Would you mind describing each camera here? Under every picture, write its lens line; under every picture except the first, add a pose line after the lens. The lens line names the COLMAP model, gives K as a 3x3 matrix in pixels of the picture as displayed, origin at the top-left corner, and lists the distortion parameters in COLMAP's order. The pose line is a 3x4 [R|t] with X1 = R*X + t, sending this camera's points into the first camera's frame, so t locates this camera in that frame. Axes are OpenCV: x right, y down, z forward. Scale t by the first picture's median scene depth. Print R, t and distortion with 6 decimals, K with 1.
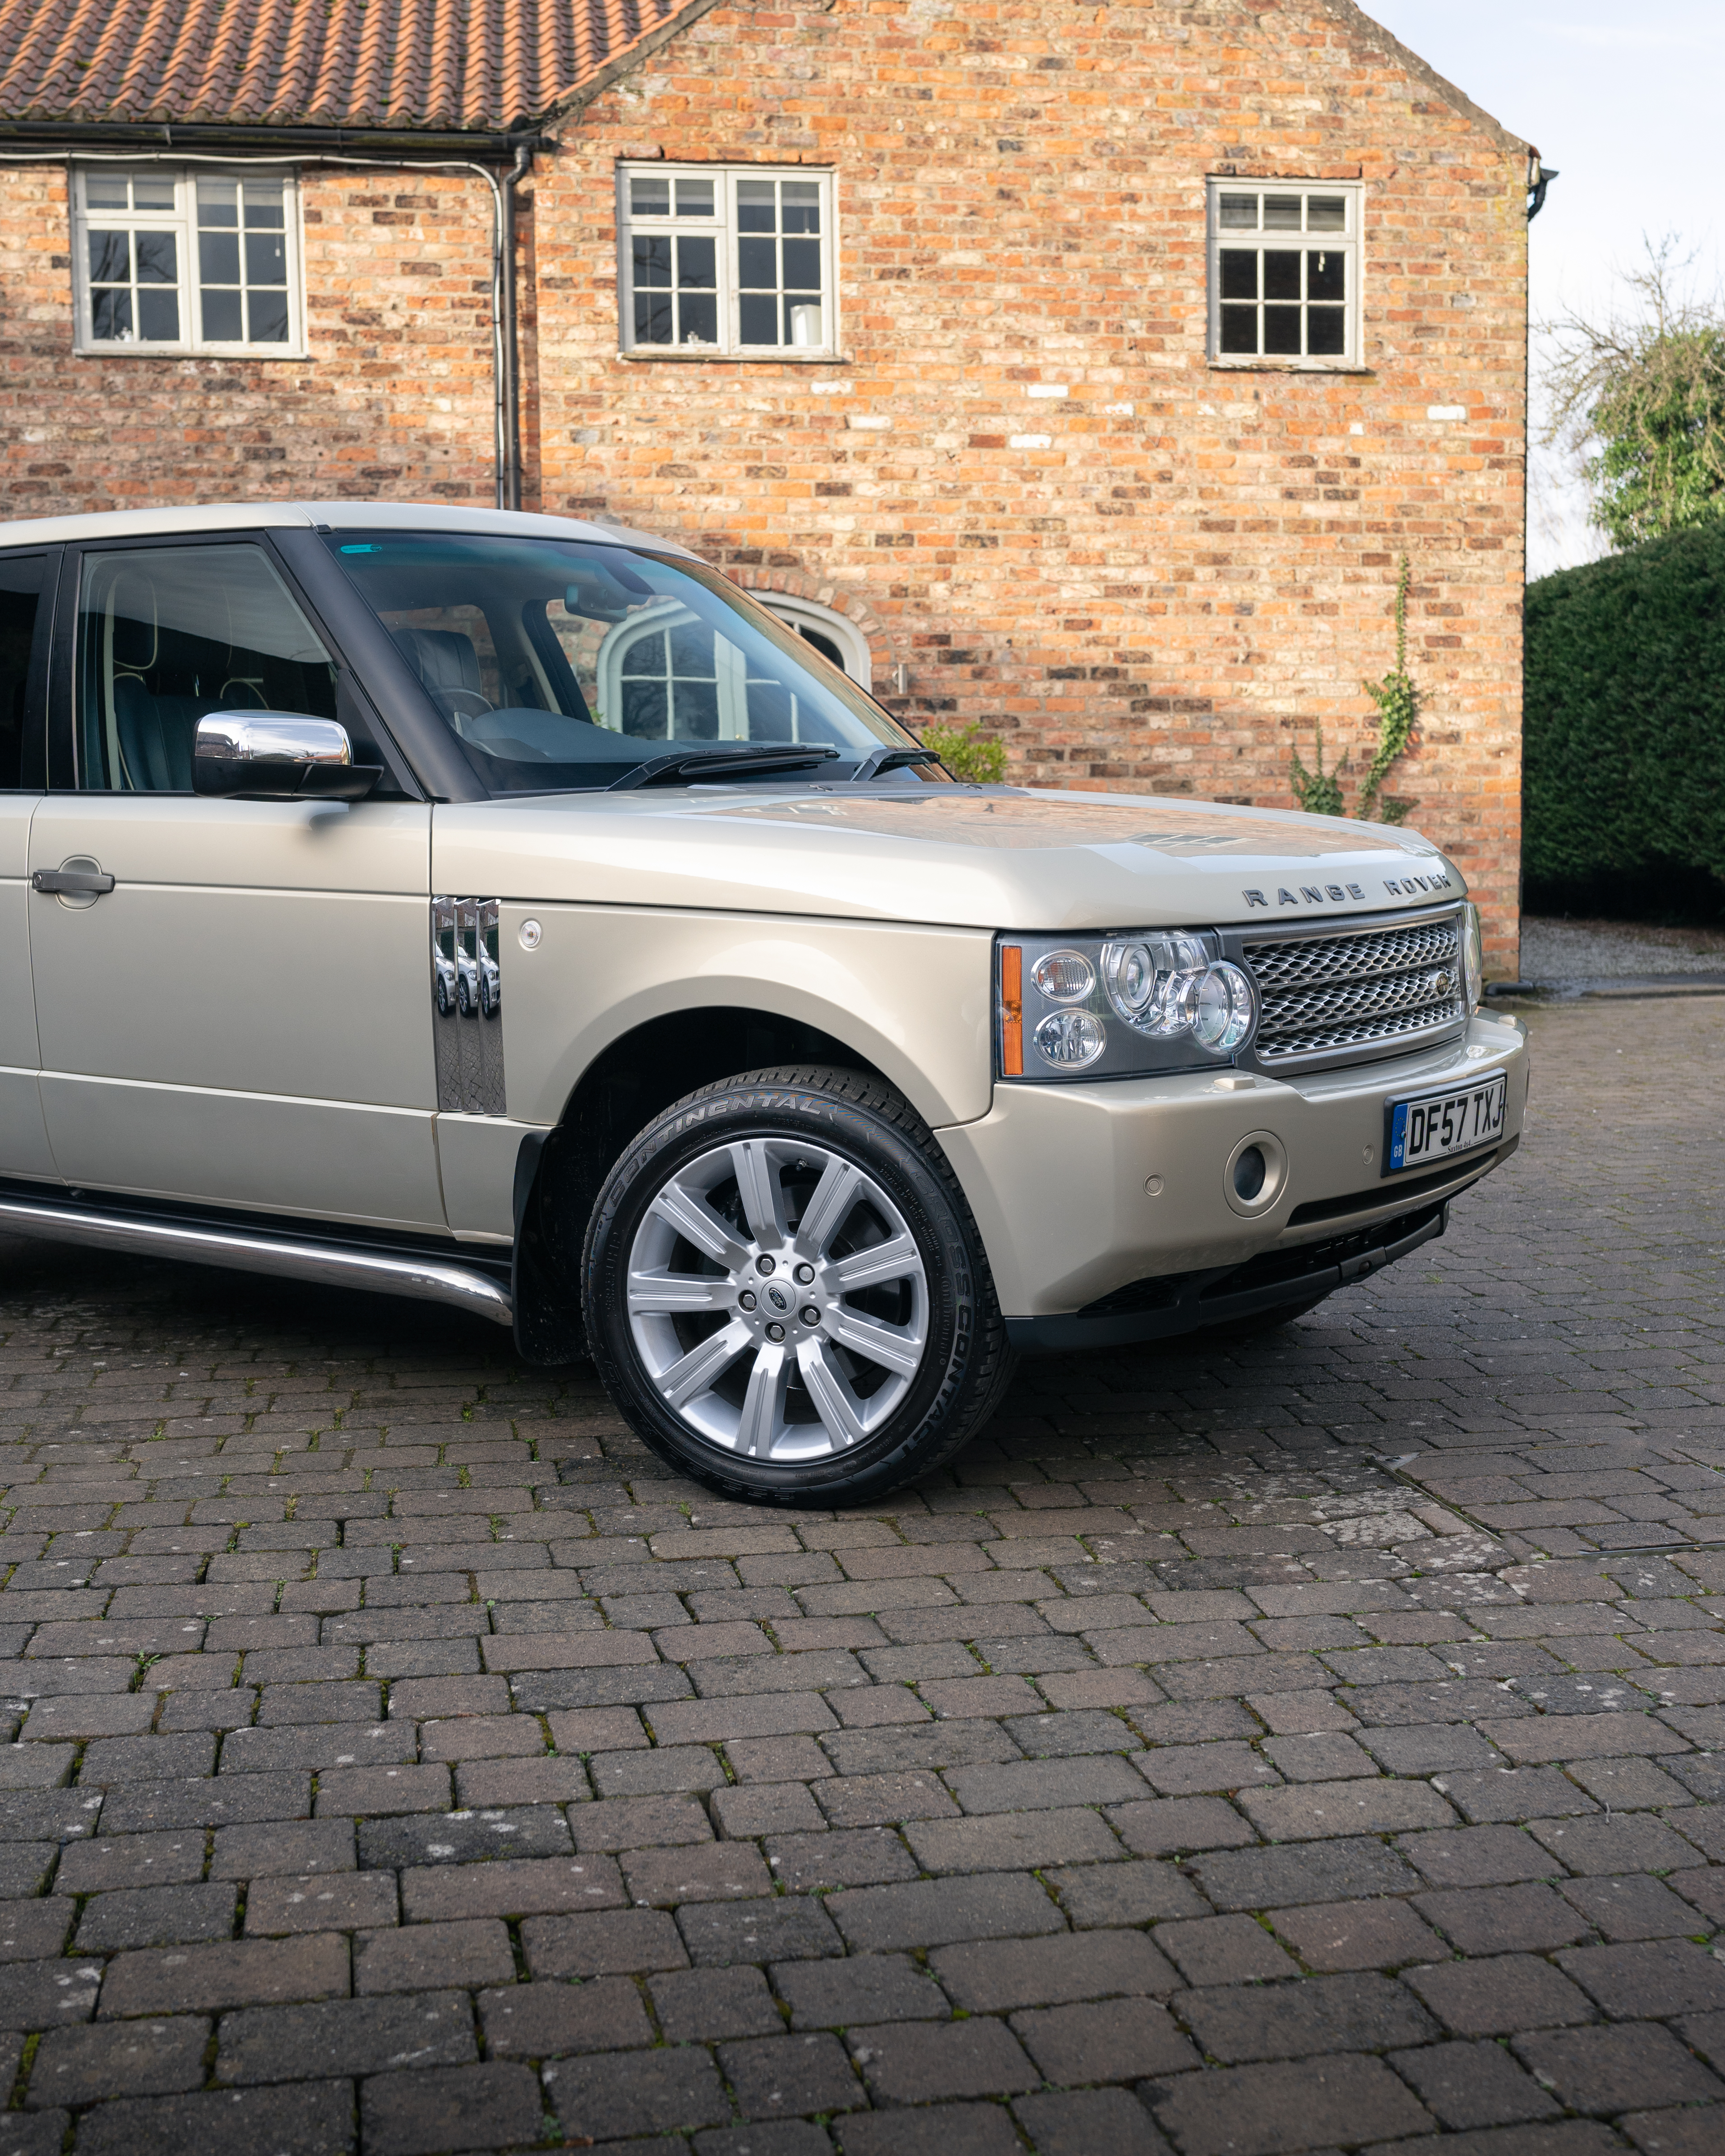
lens RADIAL K [[2526.4, 0, 901.0], [0, 2526.4, 1098.7], [0, 0, 1]] dist [-0.002168, -0.006423]
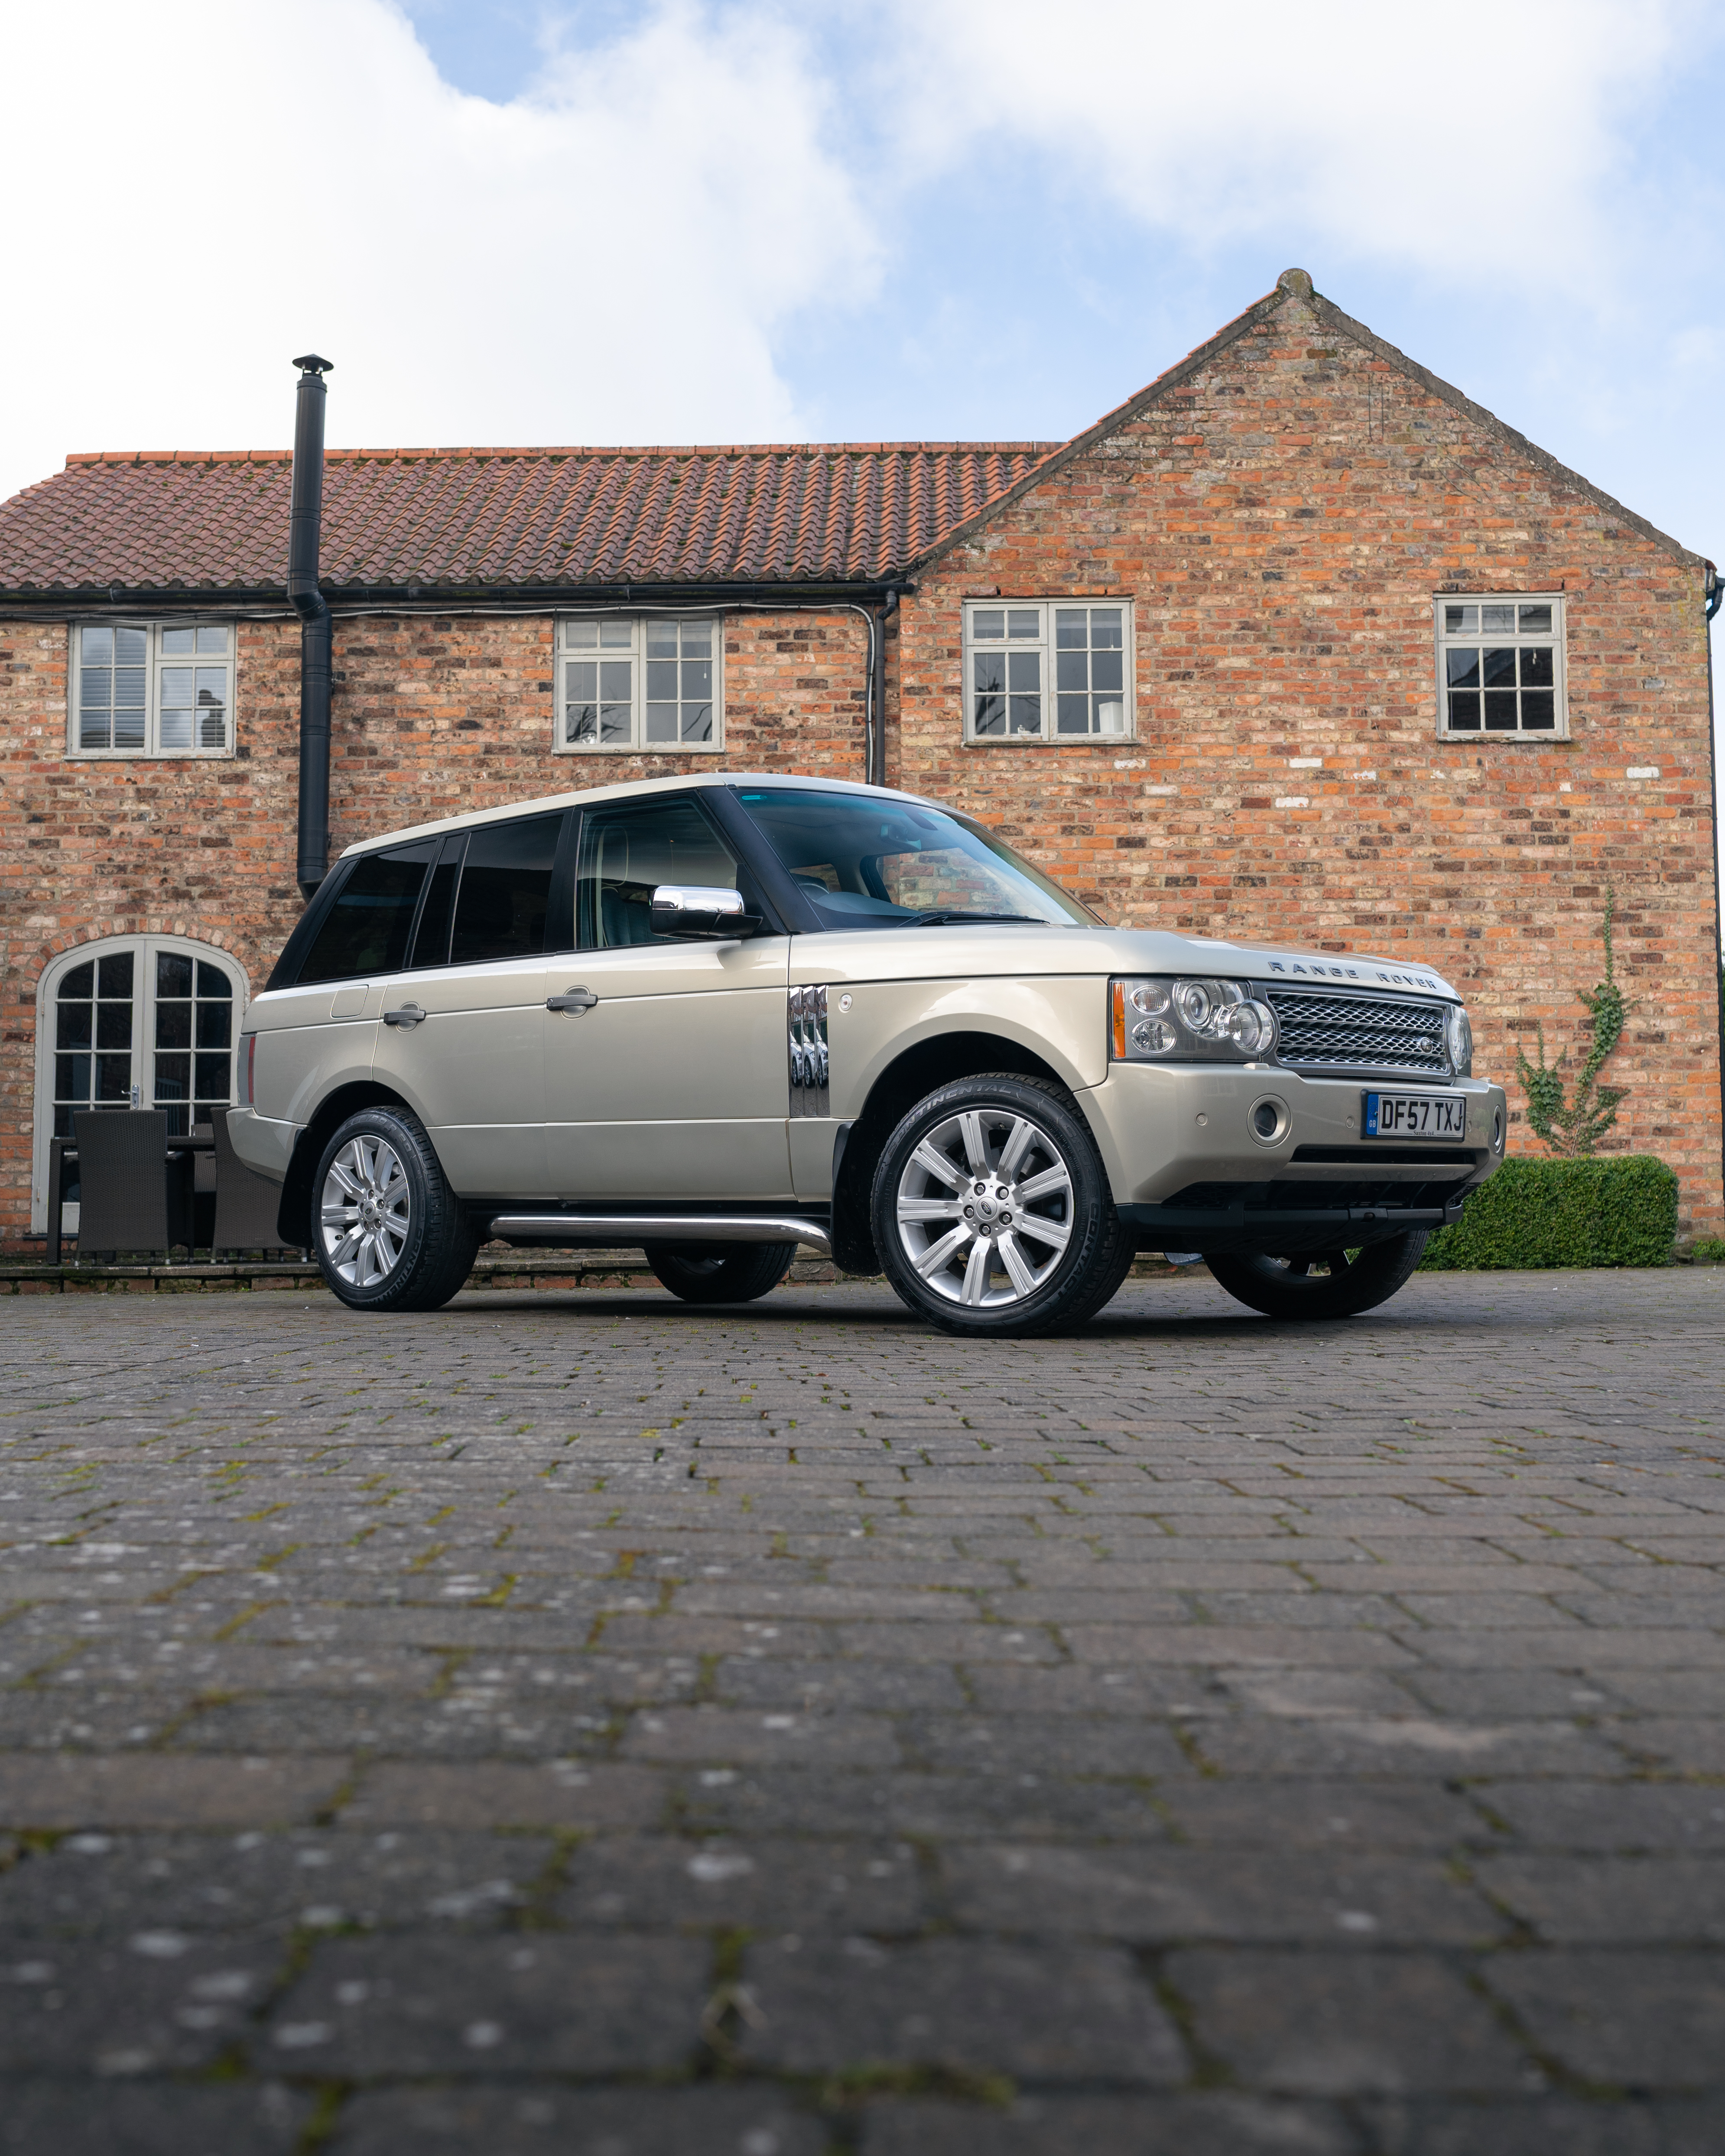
lens RADIAL K [[2387.1, 0, 862.5], [0, 2387.1, 1078.0], [0, 0, 1]] dist [-0.013024, 0.015129]
pose [[0.986272, -0.005199, -0.165046, 0.036717], [-0.022297, 0.986157, -0.164306, 0.071852], [0.163616, 0.165730, 0.972504, -0.154808]]
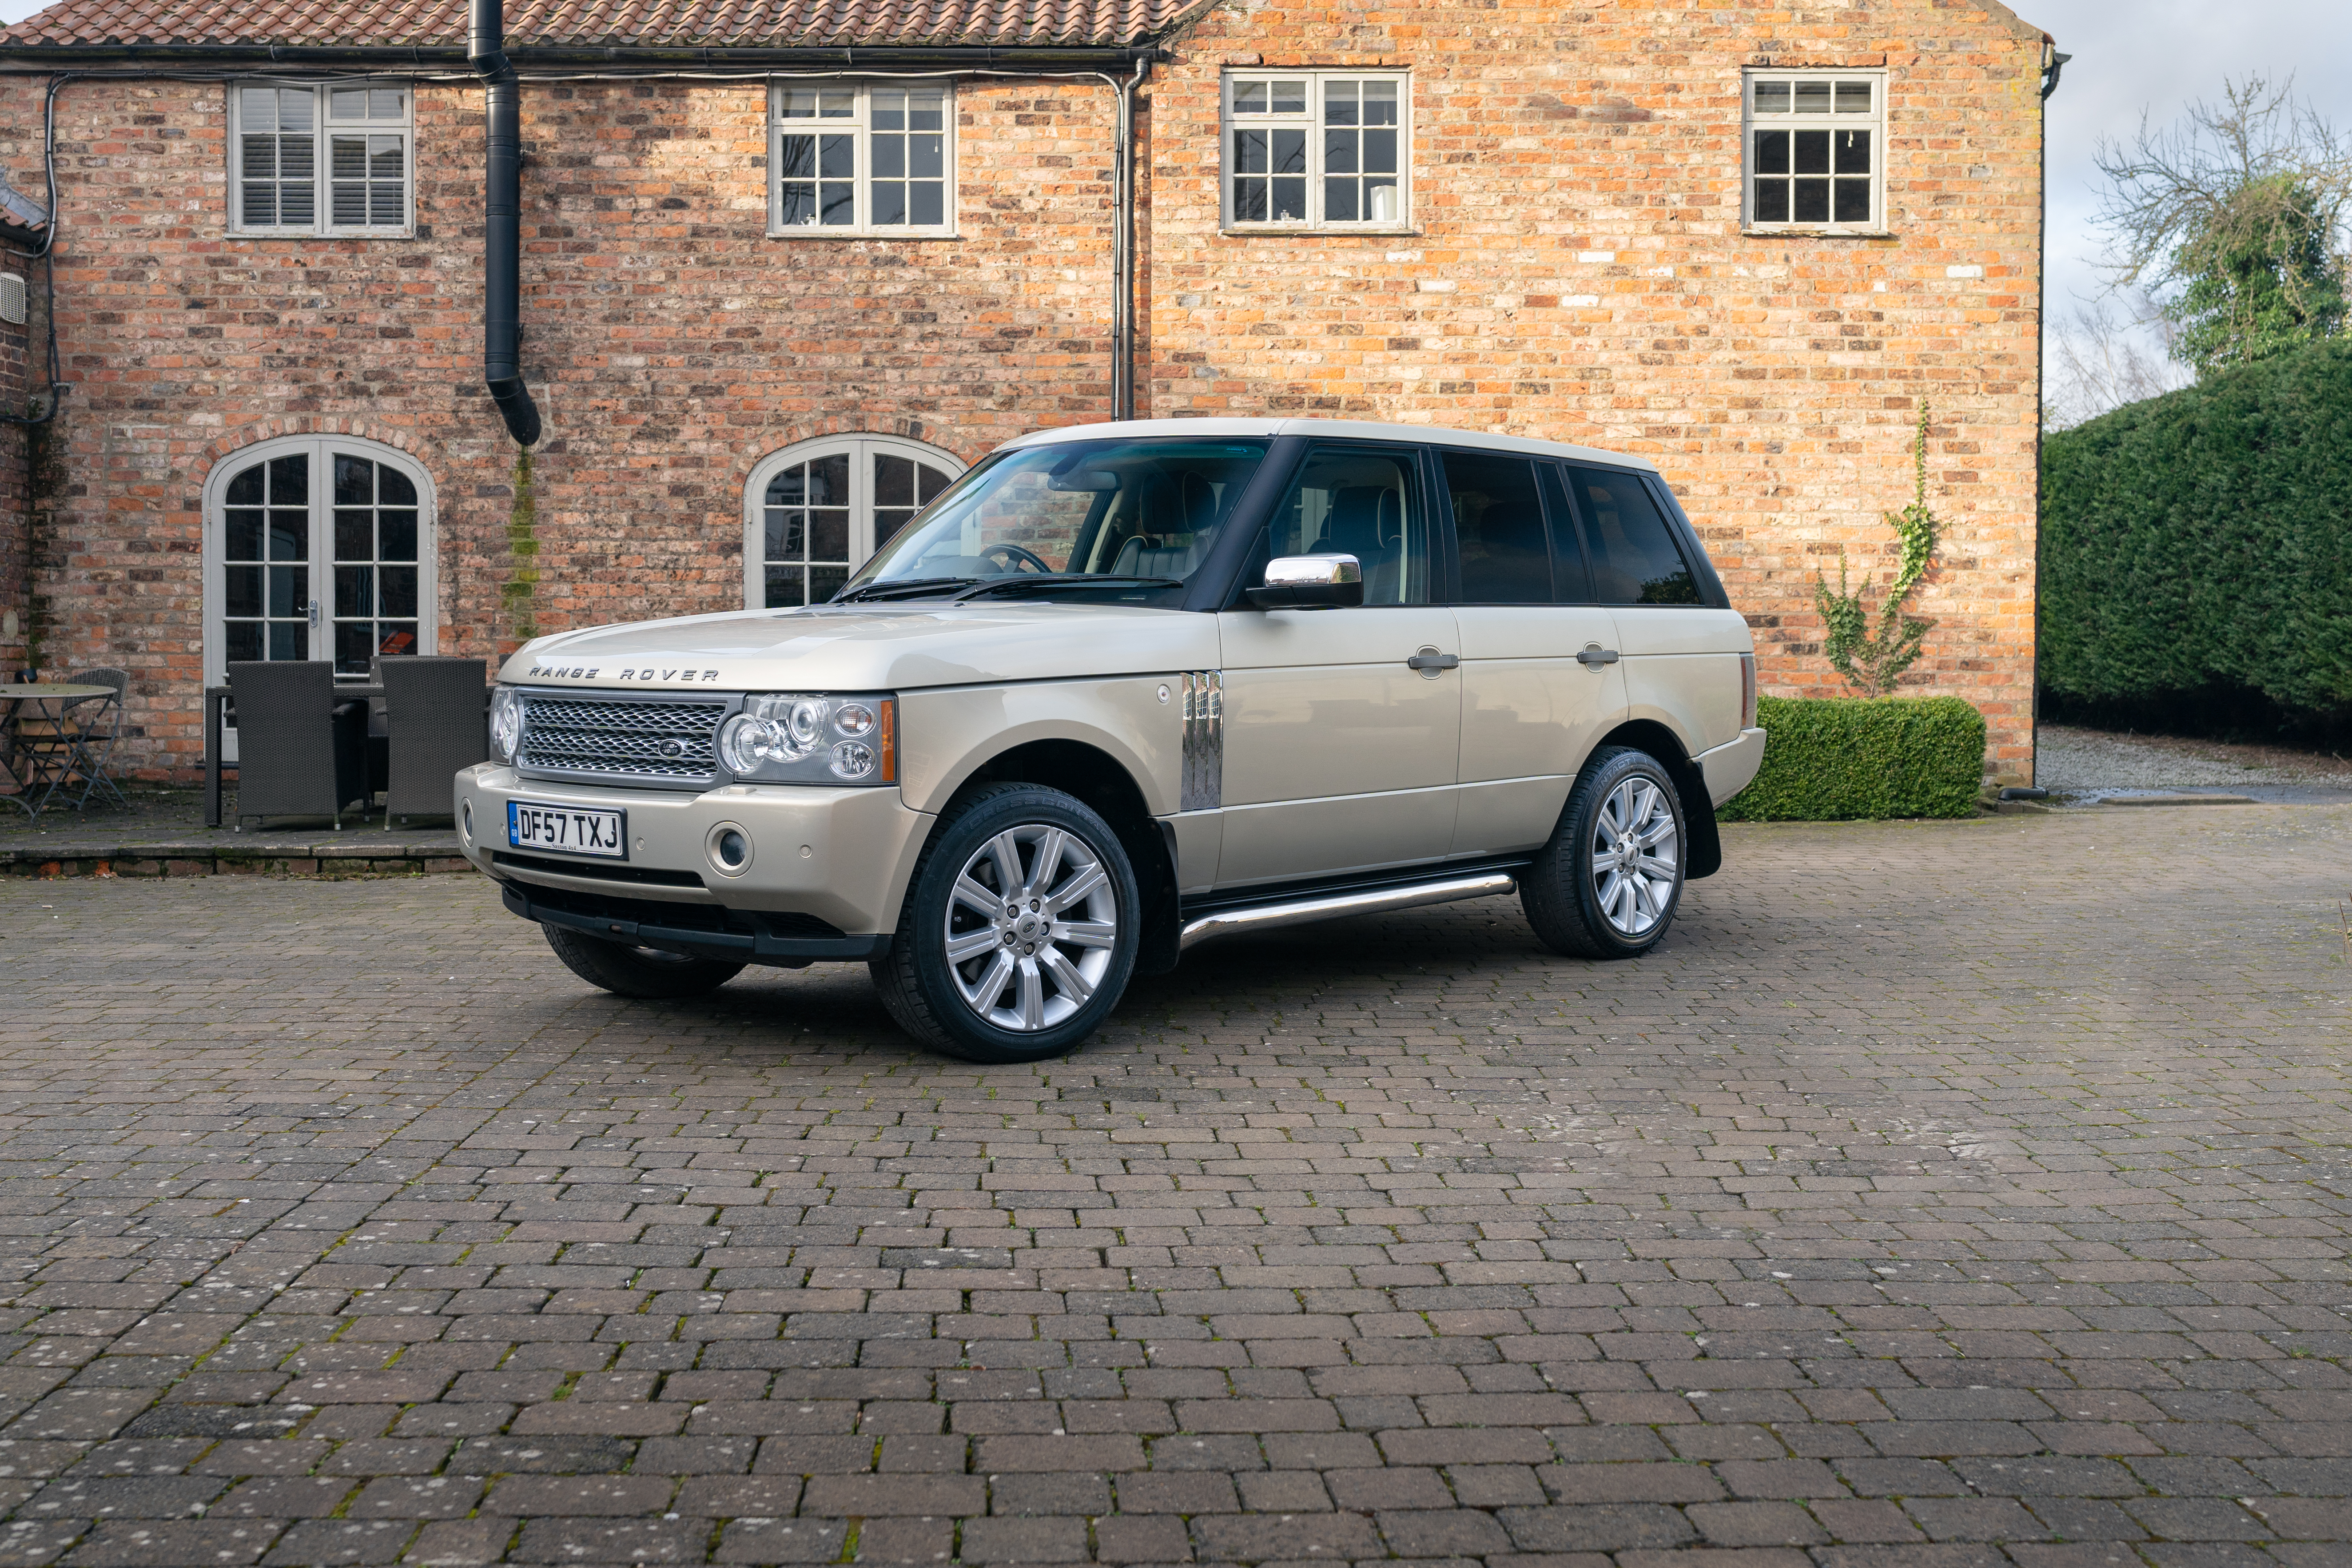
lens RADIAL K [[2459.4, 0, 1167.1], [0, 2459.4, 743.9], [0, 0, 1]] dist [-0.002193, -0.026139]
pose [[0.988730, 0.018236, -0.148598, 0.036319], [-0.027757, 0.997674, -0.062255, 0.011477], [0.147117, 0.065678, 0.986936, -0.102487]]
